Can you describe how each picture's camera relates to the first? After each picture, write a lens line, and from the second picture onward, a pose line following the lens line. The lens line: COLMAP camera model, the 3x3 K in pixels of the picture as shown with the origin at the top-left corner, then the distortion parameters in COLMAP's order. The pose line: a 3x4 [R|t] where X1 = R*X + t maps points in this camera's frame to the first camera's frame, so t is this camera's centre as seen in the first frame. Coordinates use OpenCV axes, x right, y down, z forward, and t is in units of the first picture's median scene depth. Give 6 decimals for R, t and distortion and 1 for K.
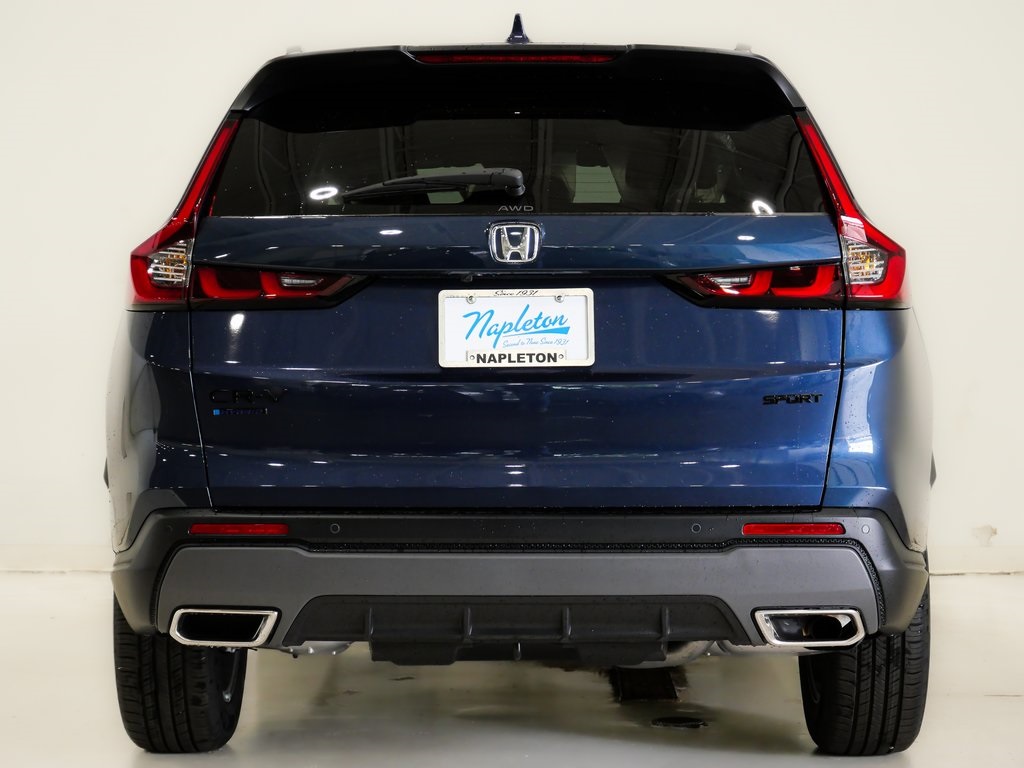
lens RADIAL K [[2432.8, 0, 513.9], [0, 2432.8, 388.7], [0, 0, 1]] dist [0.024850, 0.000000]
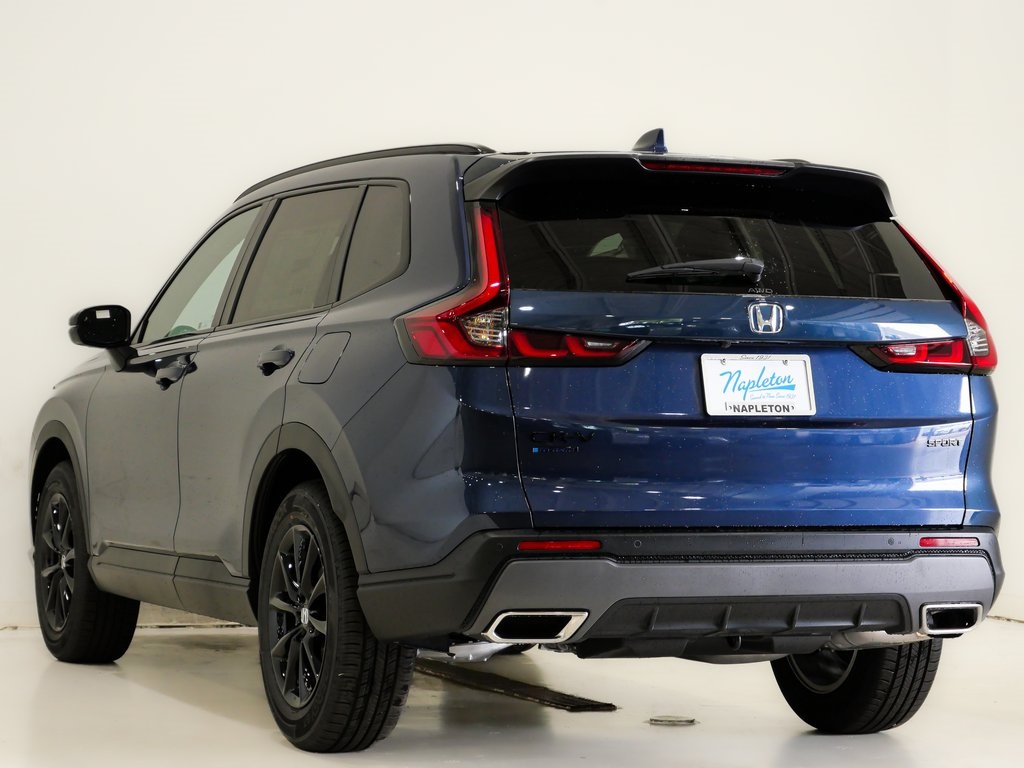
lens RADIAL K [[2730.7, 0, 512.5], [0, 2730.7, 383.2], [0, 0, 1]] dist [0.073876, 0.000000]
pose [[0.915259, 0.016593, 0.402523, -0.687545], [-0.004034, 0.999479, -0.032027, 0.020206], [-0.402845, 0.027689, 0.914849, -0.248542]]
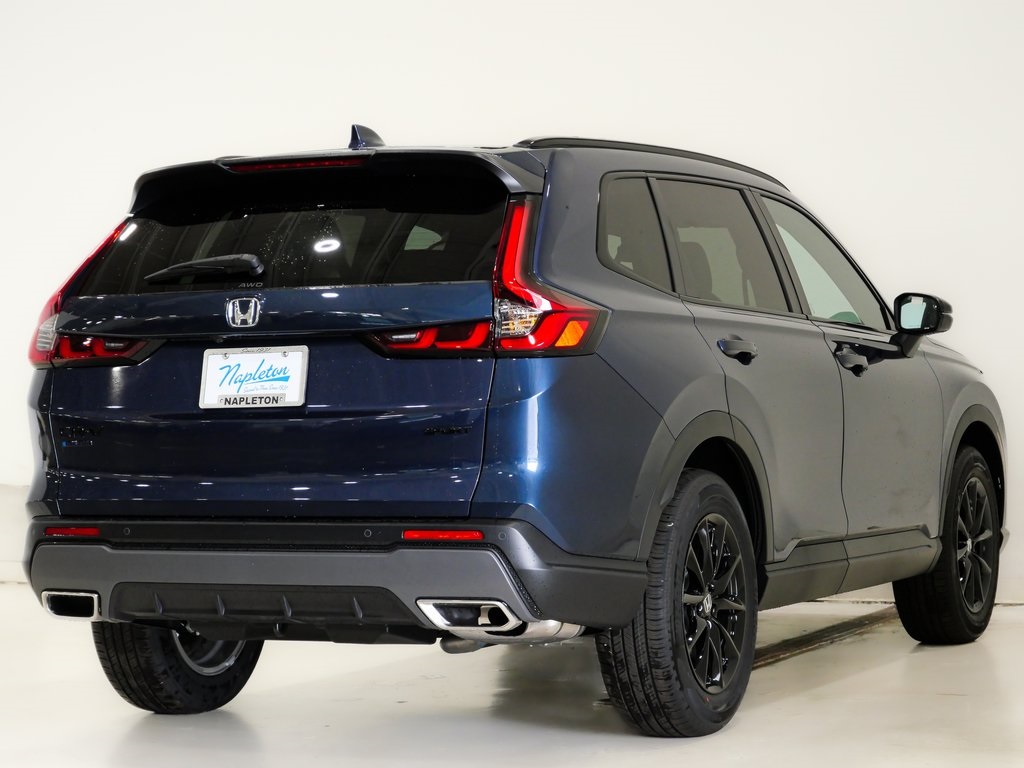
lens RADIAL K [[2626.3, 0, 511.0], [0, 2626.3, 379.4], [0, 0, 1]] dist [0.125399, 0.000000]
pose [[0.909411, -0.015498, -0.415609, 0.705113], [0.006549, 0.999715, -0.022948, 0.009047], [0.415846, 0.018148, 0.909254, -0.212985]]
